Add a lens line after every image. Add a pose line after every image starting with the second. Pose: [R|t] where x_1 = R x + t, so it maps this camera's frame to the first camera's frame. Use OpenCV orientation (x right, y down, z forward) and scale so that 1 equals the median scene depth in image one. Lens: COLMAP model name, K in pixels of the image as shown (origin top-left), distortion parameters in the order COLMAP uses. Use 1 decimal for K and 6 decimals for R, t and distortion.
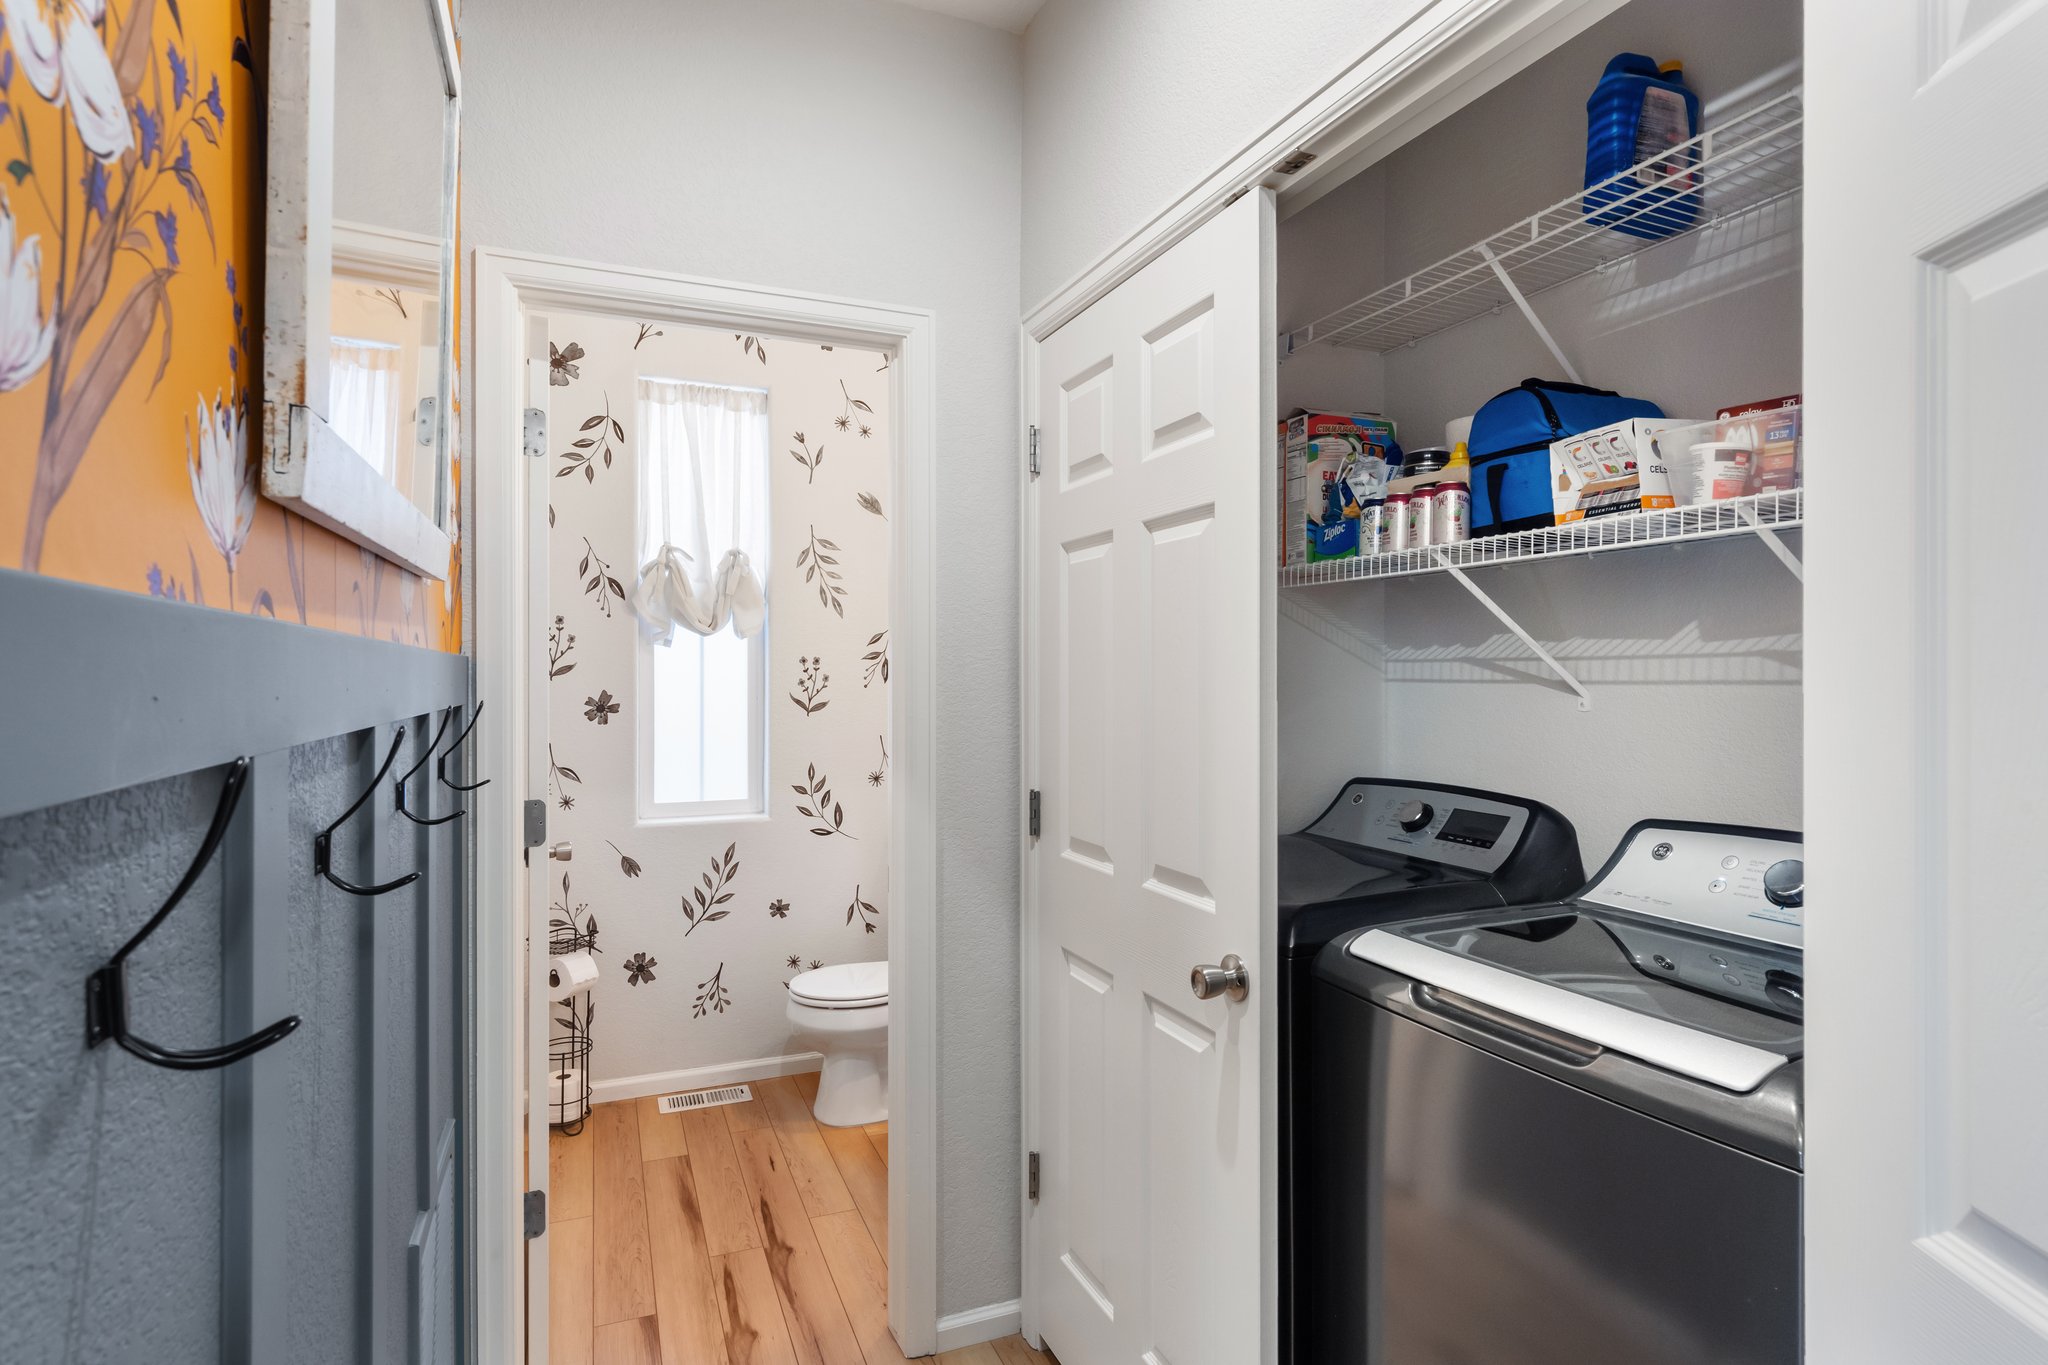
lens RADIAL K [[1062.8, 0, 1026.1], [0, 1062.8, 671.9], [0, 0, 1]] dist [-0.002285, 0.000900]
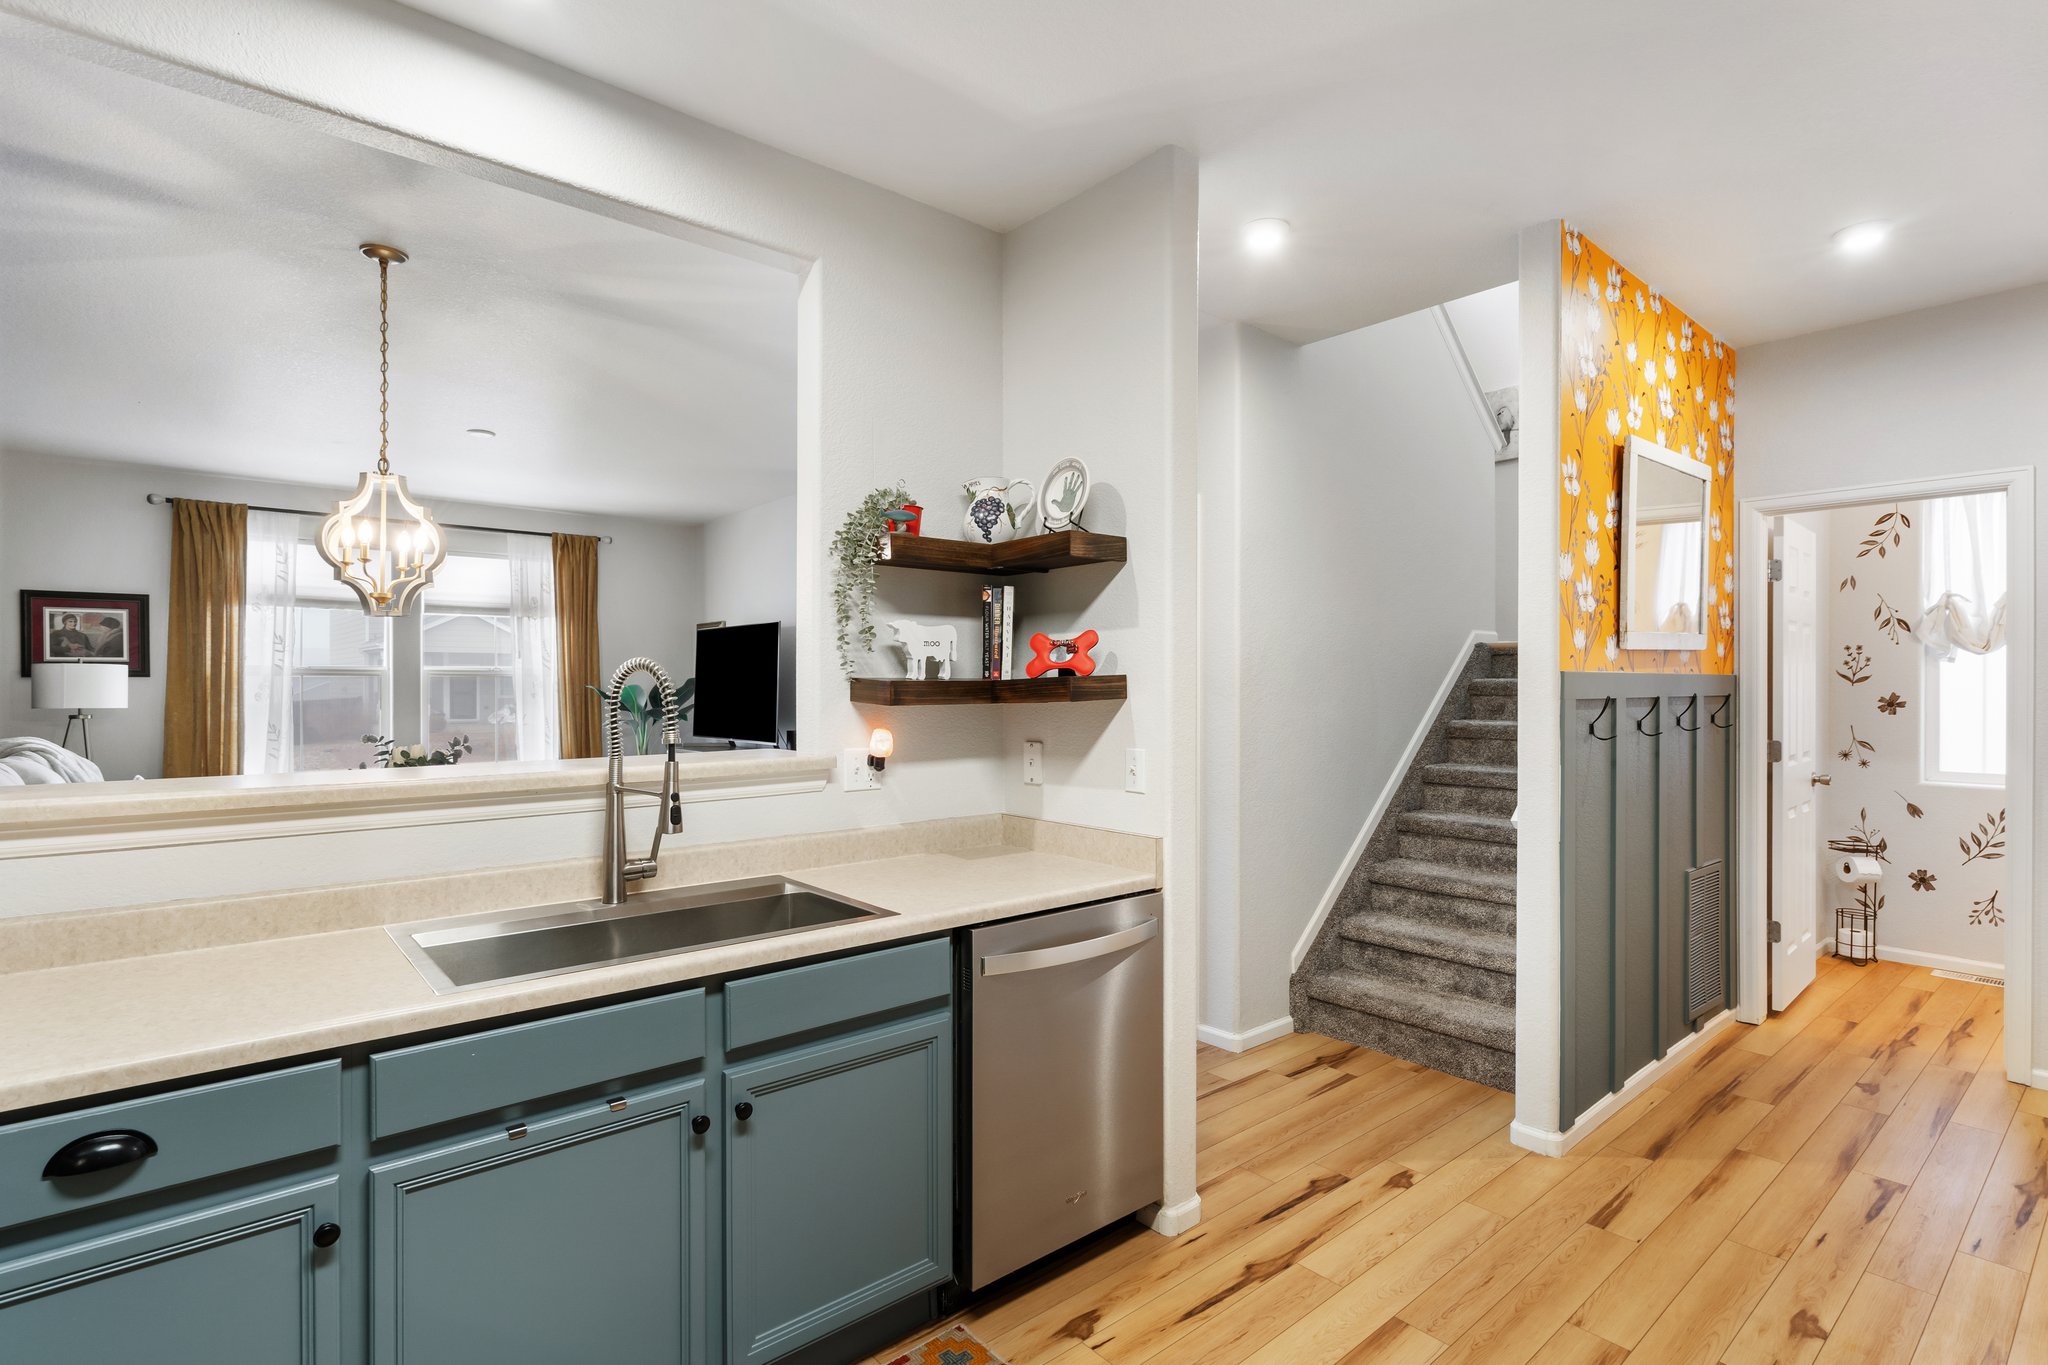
lens RADIAL K [[976.6, 0, 1024.4], [0, 976.6, 680.4], [0, 0, 1]] dist [-0.000685, -0.000081]
pose [[0.300903, 0.001827, -0.953653, 0.564371], [0.001622, 0.999996, 0.002428, -0.005745], [0.953653, -0.002277, 0.300899, -0.613110]]
